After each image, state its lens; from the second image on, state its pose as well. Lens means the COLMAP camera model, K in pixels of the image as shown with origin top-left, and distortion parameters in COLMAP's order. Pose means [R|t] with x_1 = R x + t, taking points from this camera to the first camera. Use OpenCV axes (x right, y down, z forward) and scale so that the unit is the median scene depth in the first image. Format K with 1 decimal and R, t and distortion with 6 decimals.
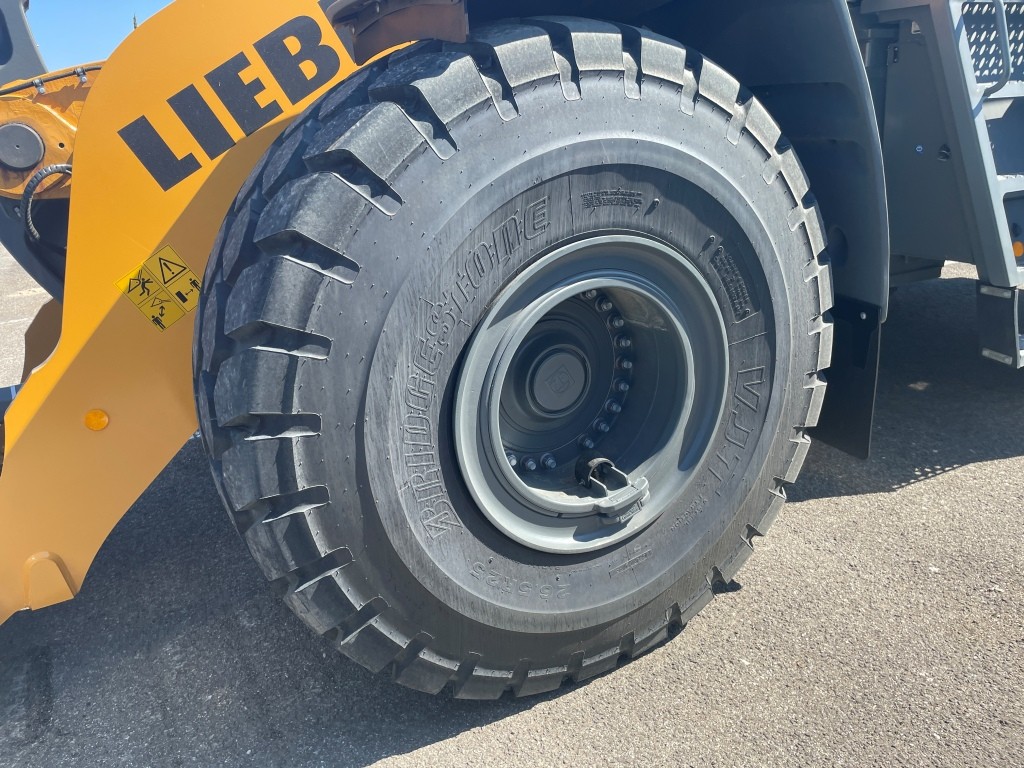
lens RADIAL K [[746.1, 0, 512.0], [0, 746.1, 384.0], [0, 0, 1]] dist [0.132110, -0.178298]
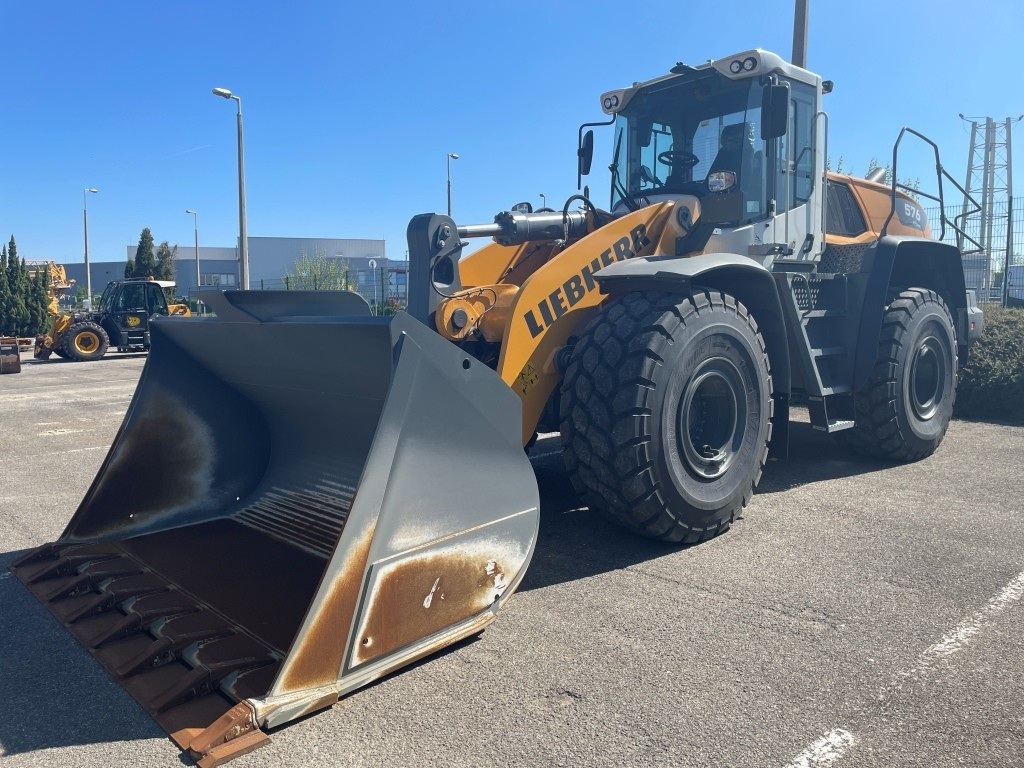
lens RADIAL K [[746.1, 0, 512.0], [0, 746.1, 384.0], [0, 0, 1]] dist [0.132110, -0.178298]
pose [[0.962974, 0.024741, 0.268455, -1.262539], [0.039548, 0.972043, -0.231449, 0.484630], [-0.266676, 0.233497, 0.935074, -1.311264]]
